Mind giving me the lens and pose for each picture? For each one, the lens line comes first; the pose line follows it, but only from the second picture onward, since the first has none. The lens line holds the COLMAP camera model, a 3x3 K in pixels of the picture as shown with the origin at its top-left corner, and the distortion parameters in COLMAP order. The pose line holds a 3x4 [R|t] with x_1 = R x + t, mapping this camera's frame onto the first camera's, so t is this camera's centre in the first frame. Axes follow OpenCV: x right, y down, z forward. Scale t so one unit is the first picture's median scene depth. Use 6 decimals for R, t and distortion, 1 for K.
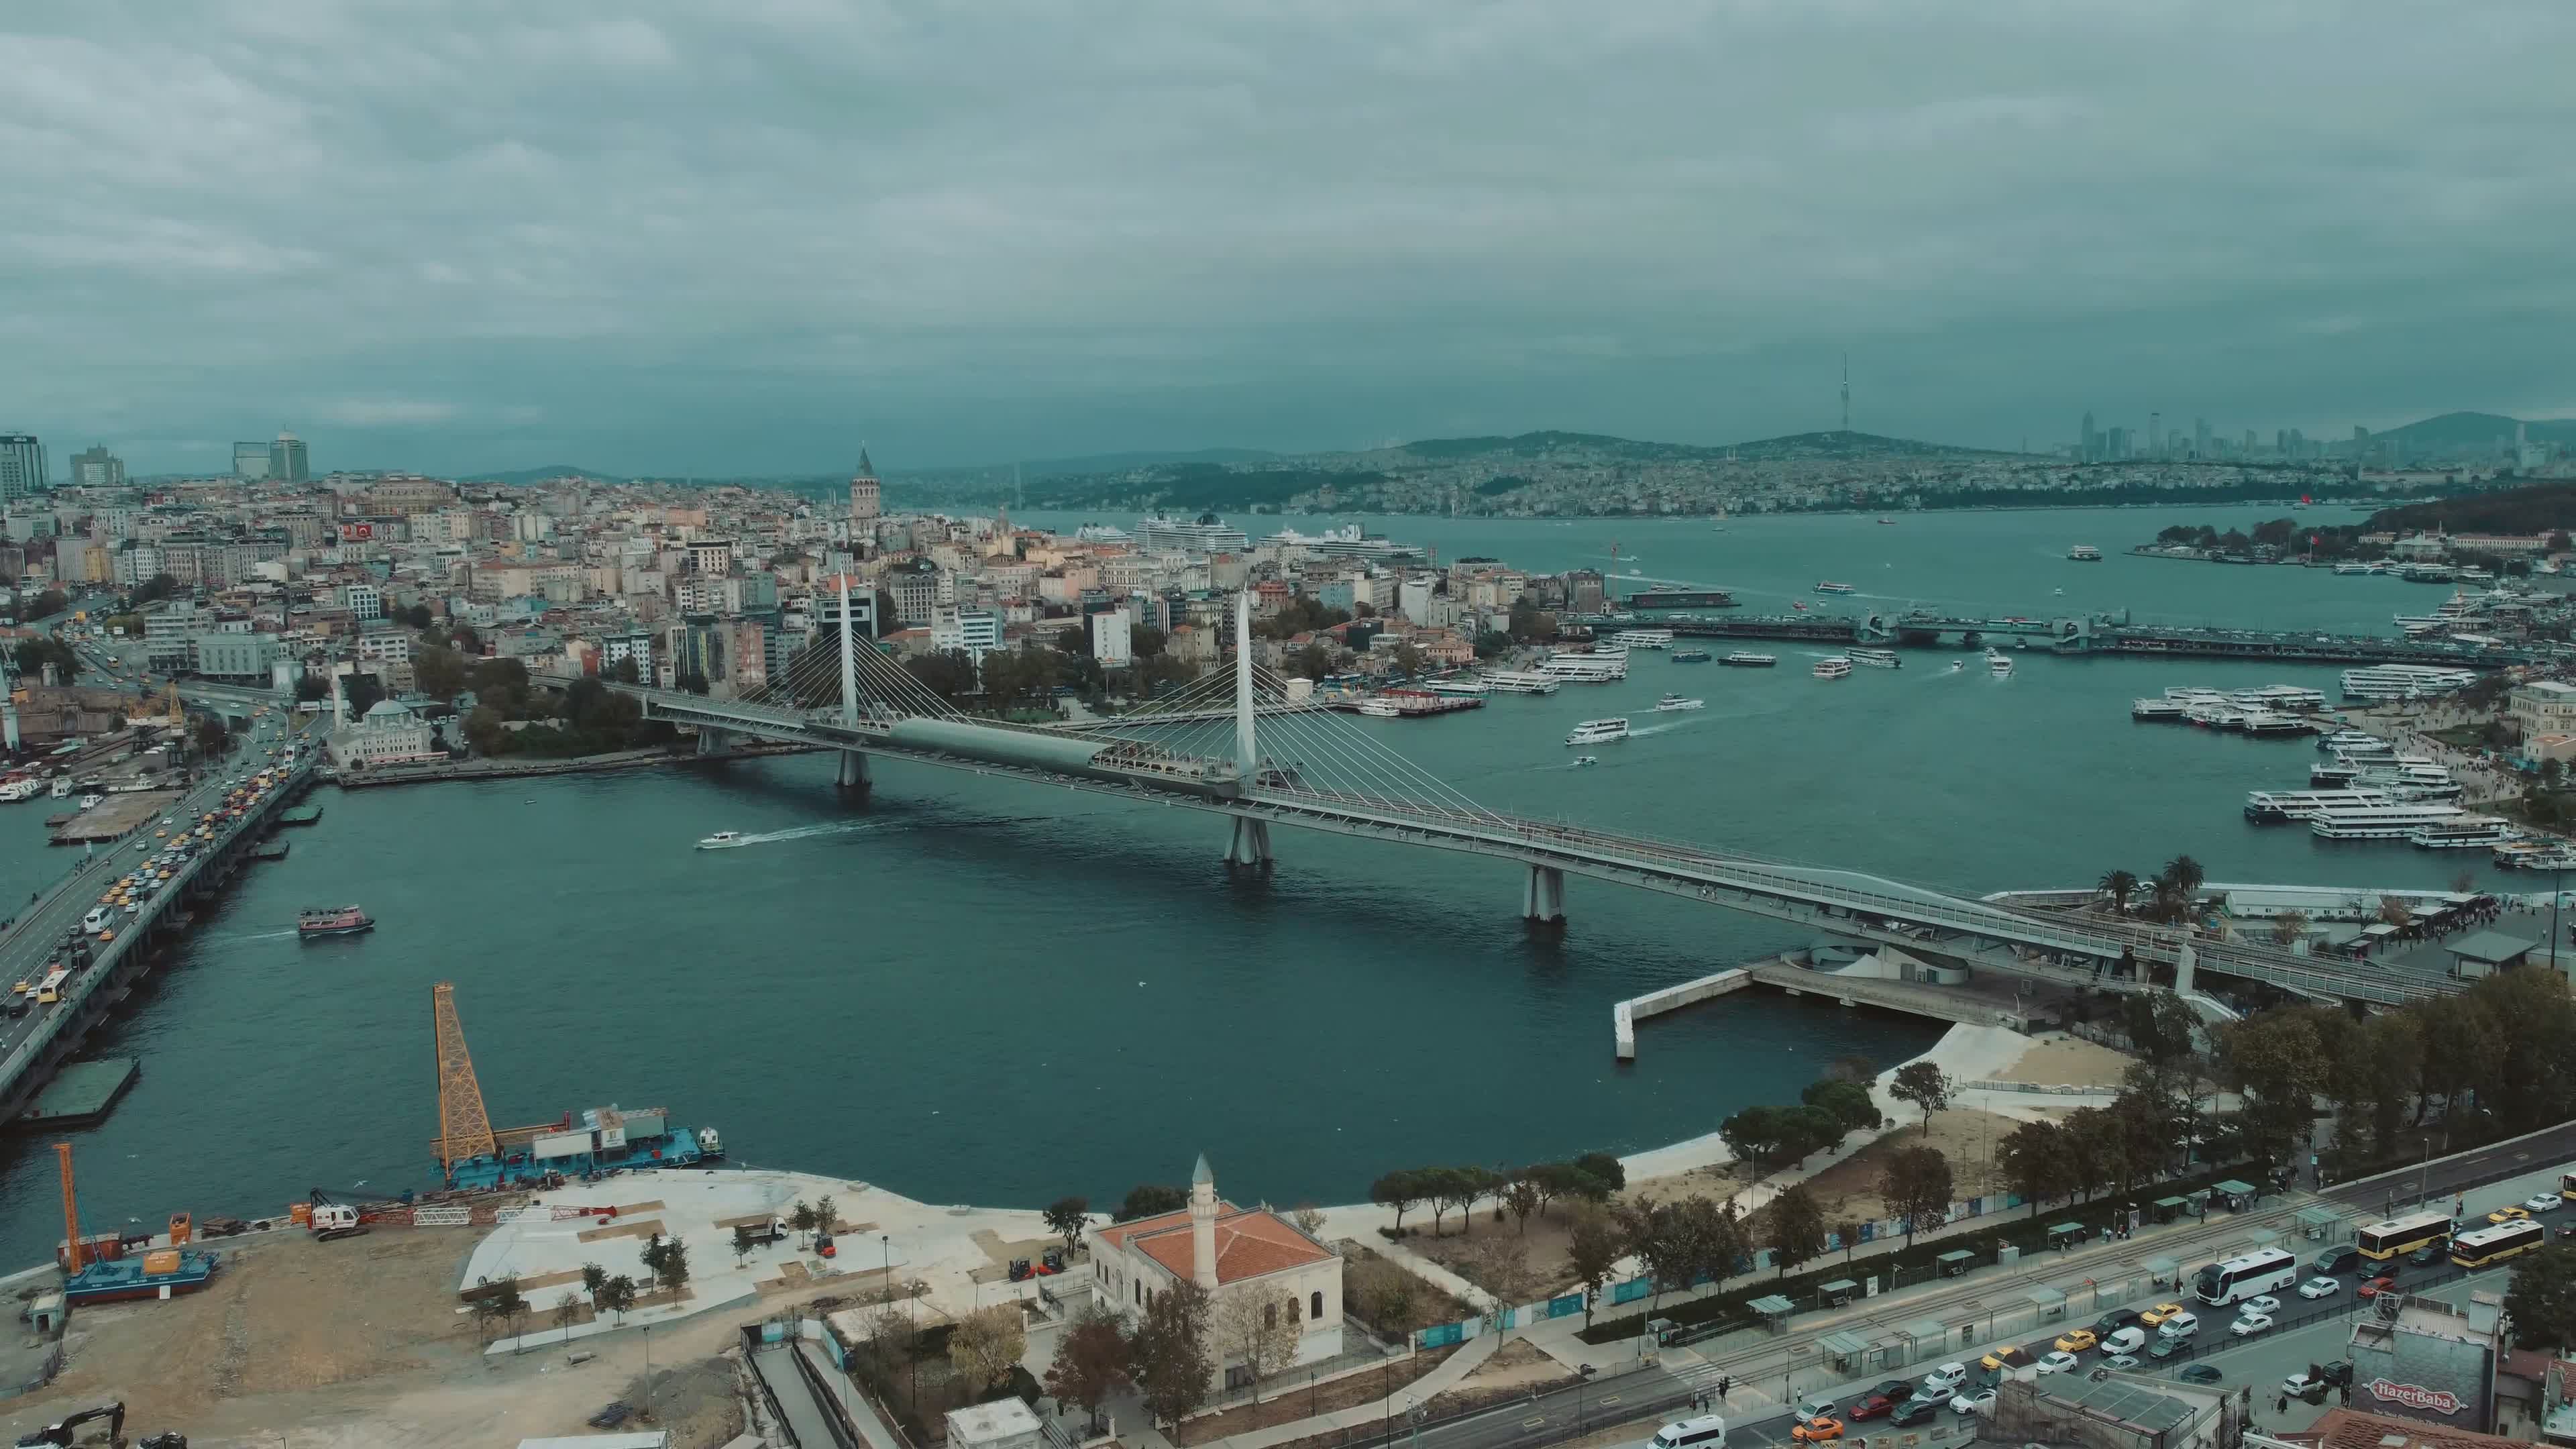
lens RADIAL K [[2025.1, 0, 1288.0], [0, 2025.1, 724.5], [0, 0, 1]] dist [0.005455, -0.000541]
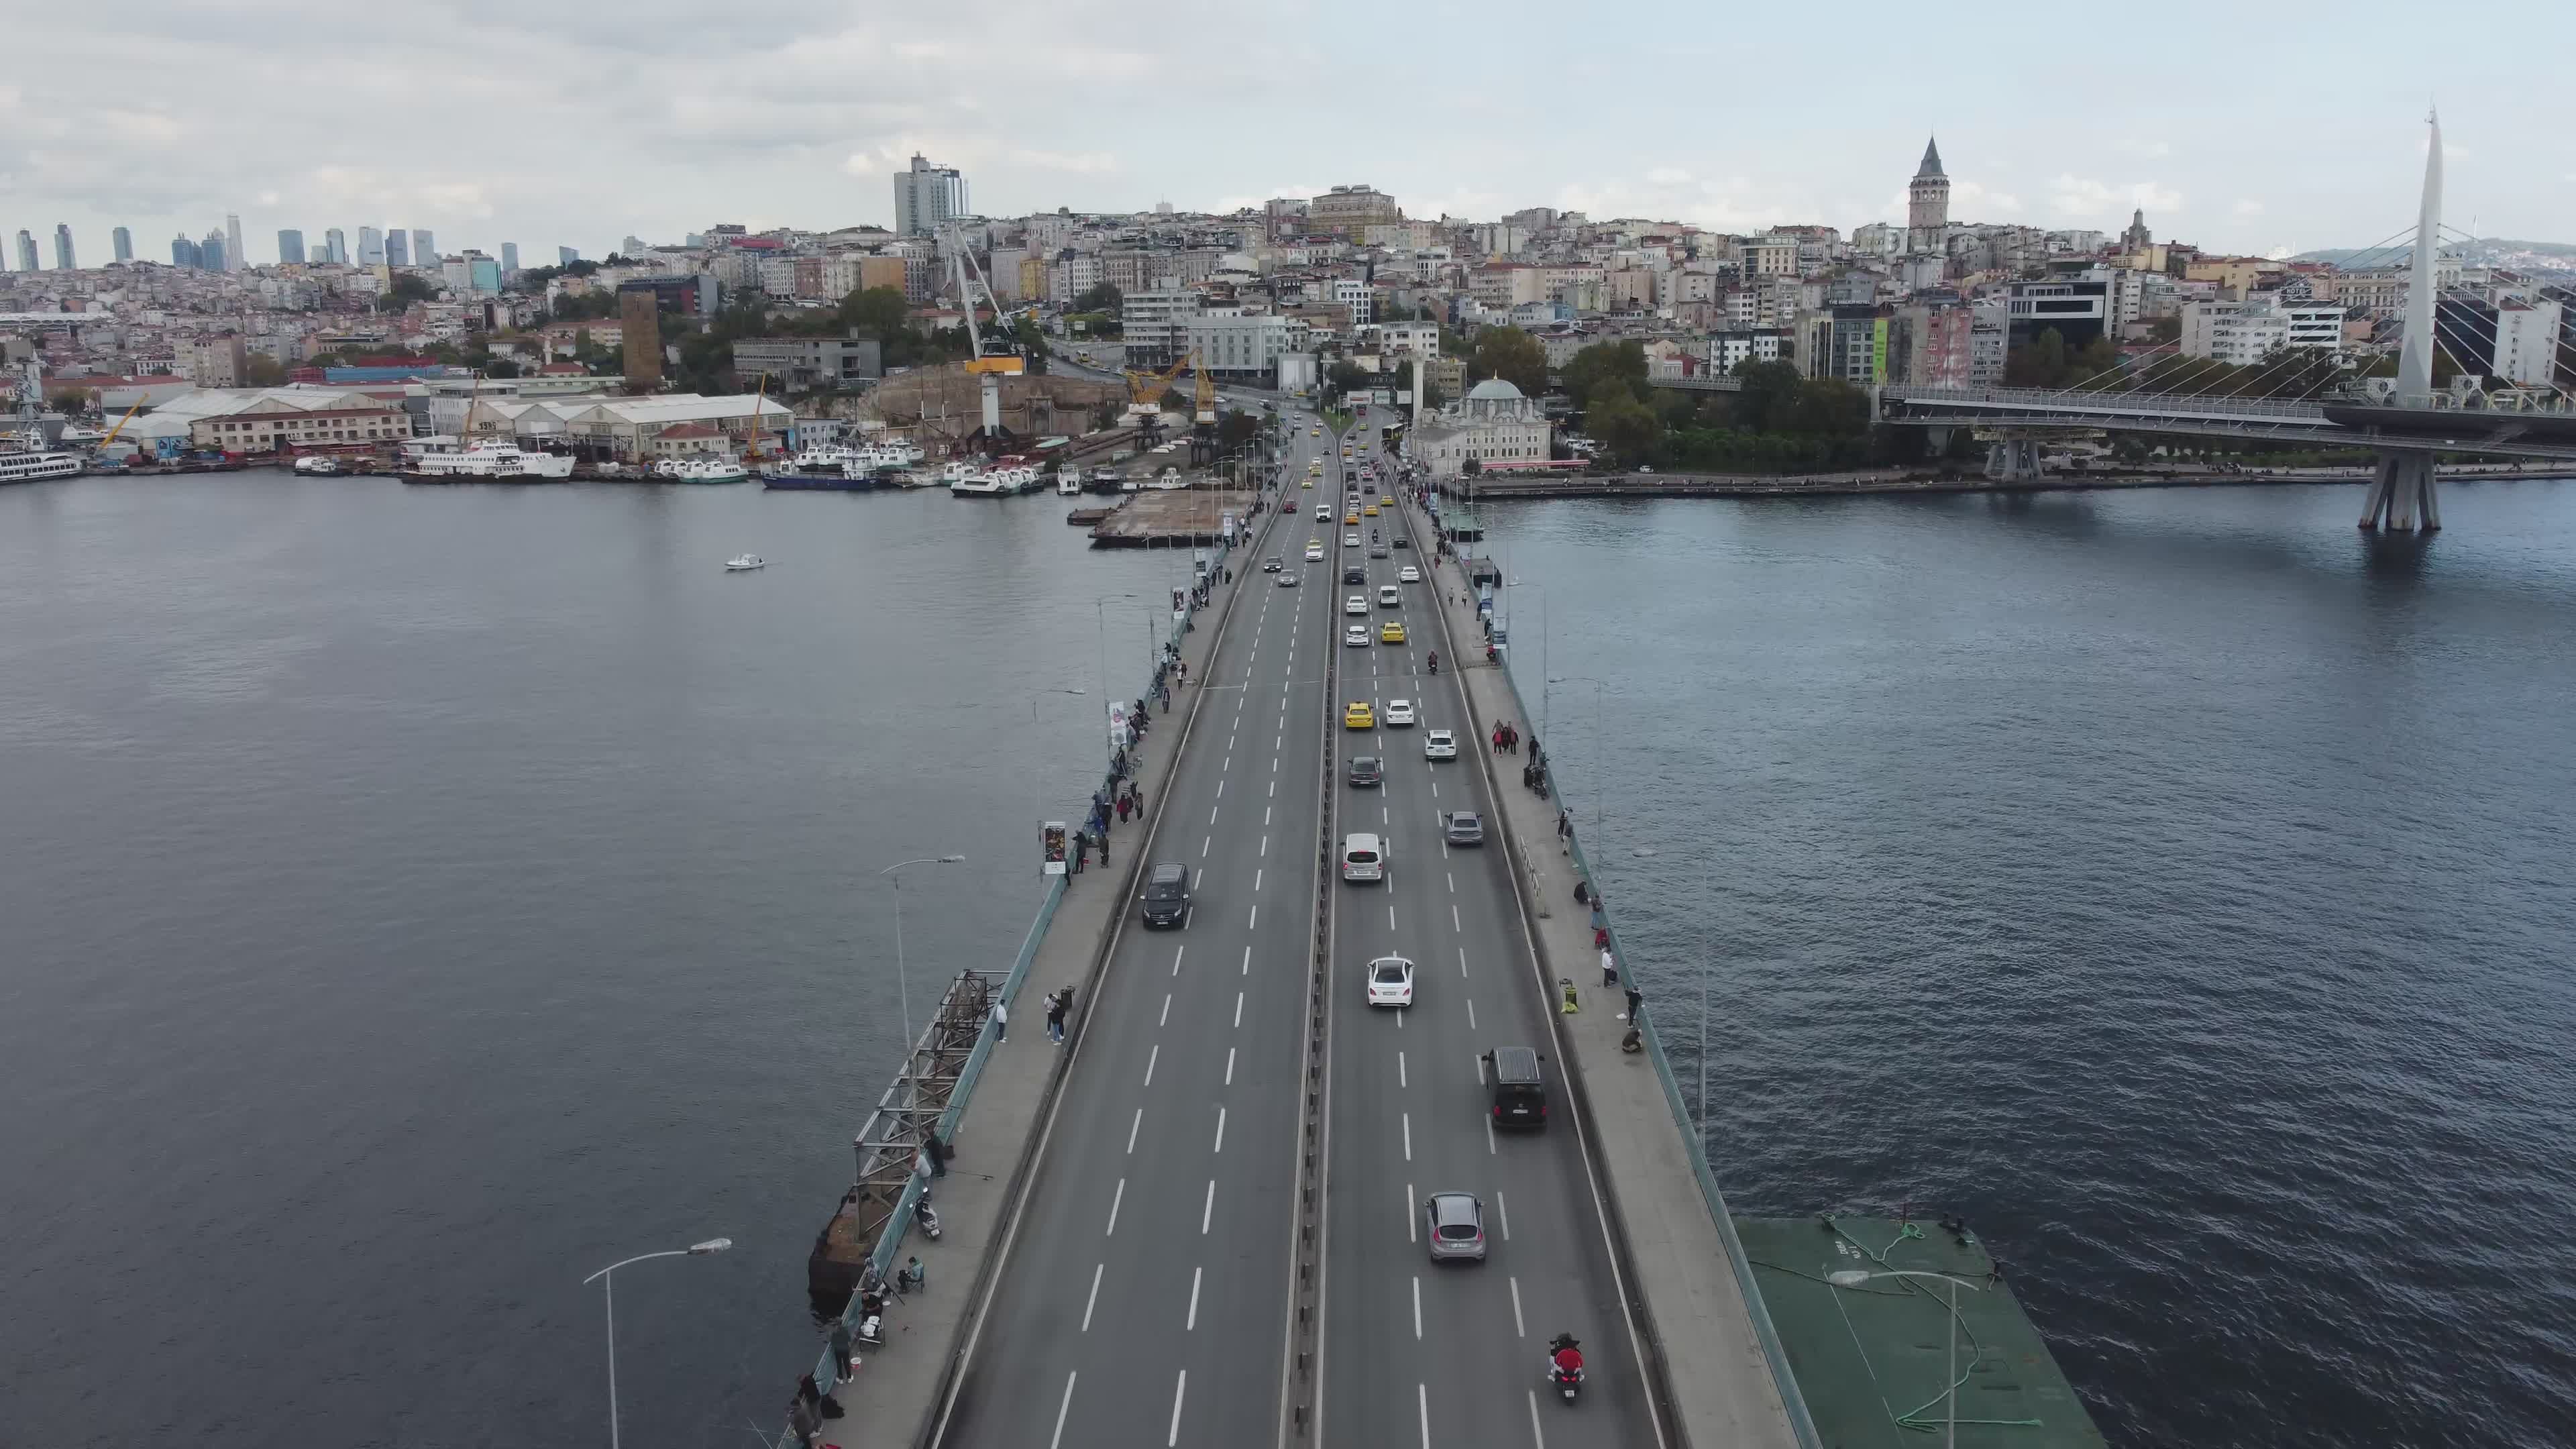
lens RADIAL K [[2025.1, 0, 1288.0], [0, 2025.1, 724.5], [0, 0, 1]] dist [0.005455, -0.000541]
pose [[0.932074, 0.081902, -0.352888, -0.161384], [-0.052624, 0.994387, 0.091793, 0.026055], [0.358425, -0.066987, 0.931152, 0.215612]]
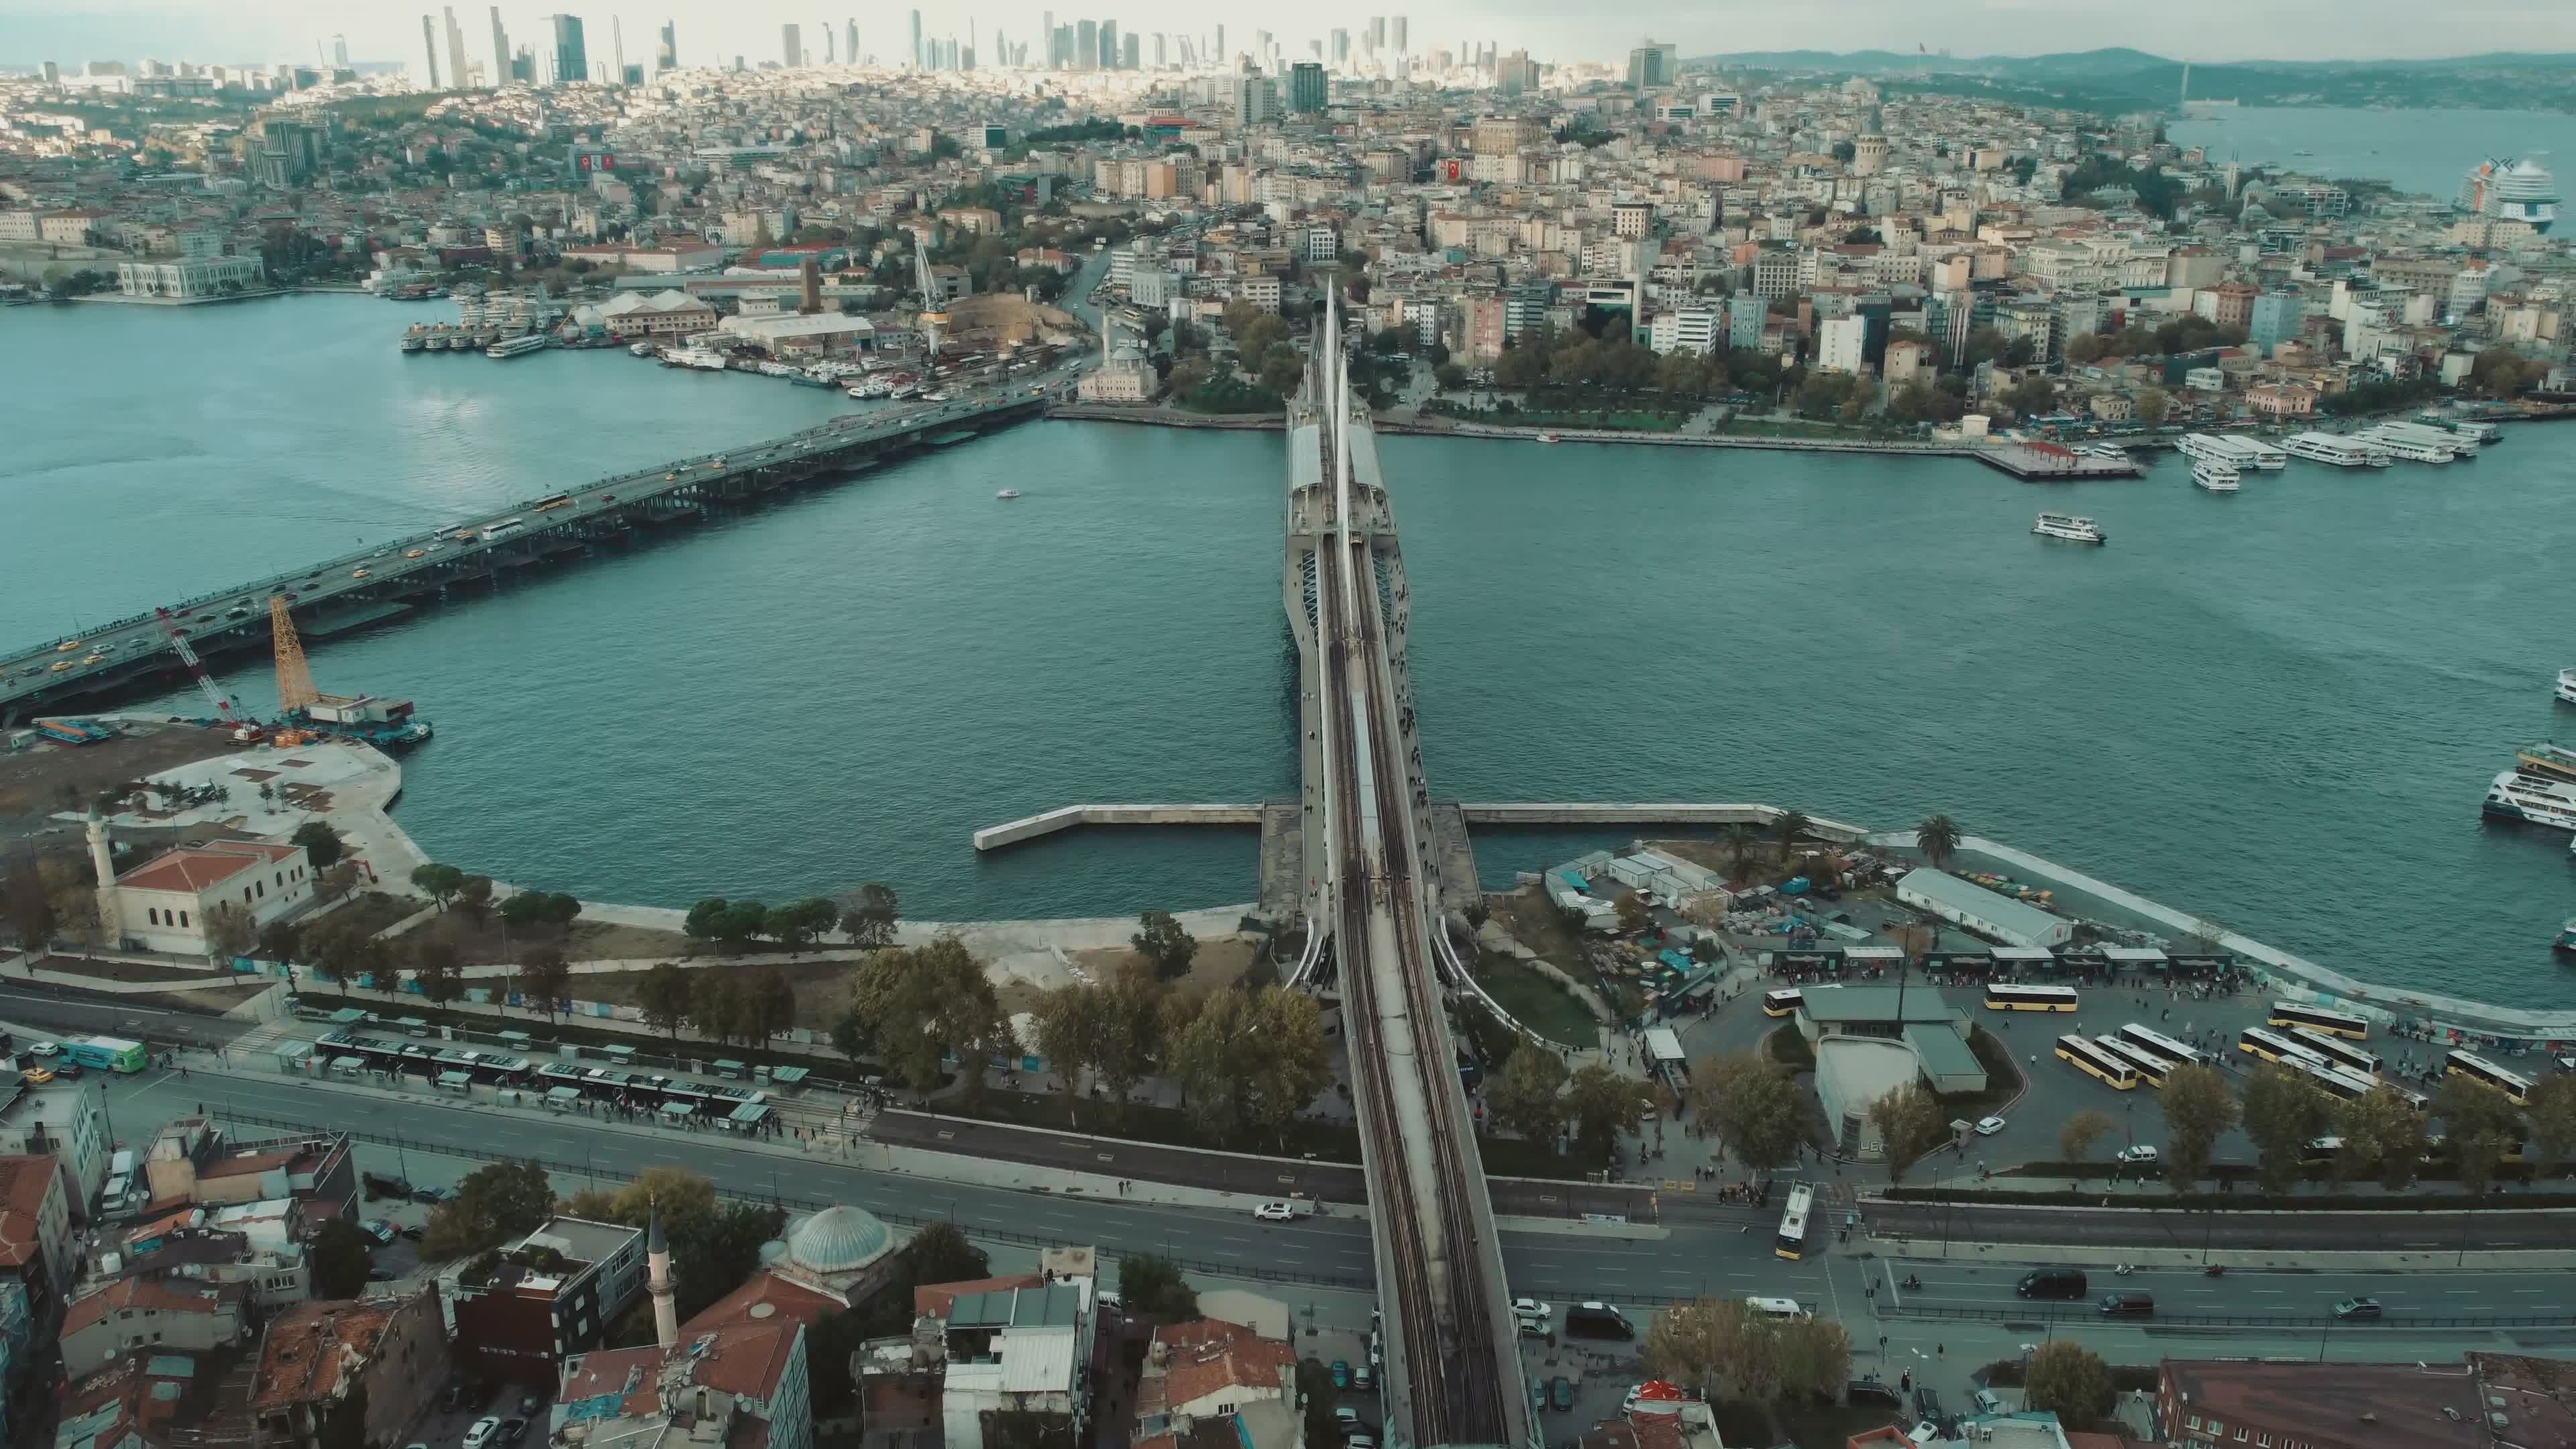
lens RADIAL K [[2025.1, 0, 1288.0], [0, 2025.1, 724.5], [0, 0, 1]] dist [0.005455, -0.000541]
pose [[0.744479, 0.220611, -0.630145, 0.275296], [-0.092845, 0.968869, 0.229505, -0.049516], [0.661159, -0.112356, 0.741785, 0.077443]]
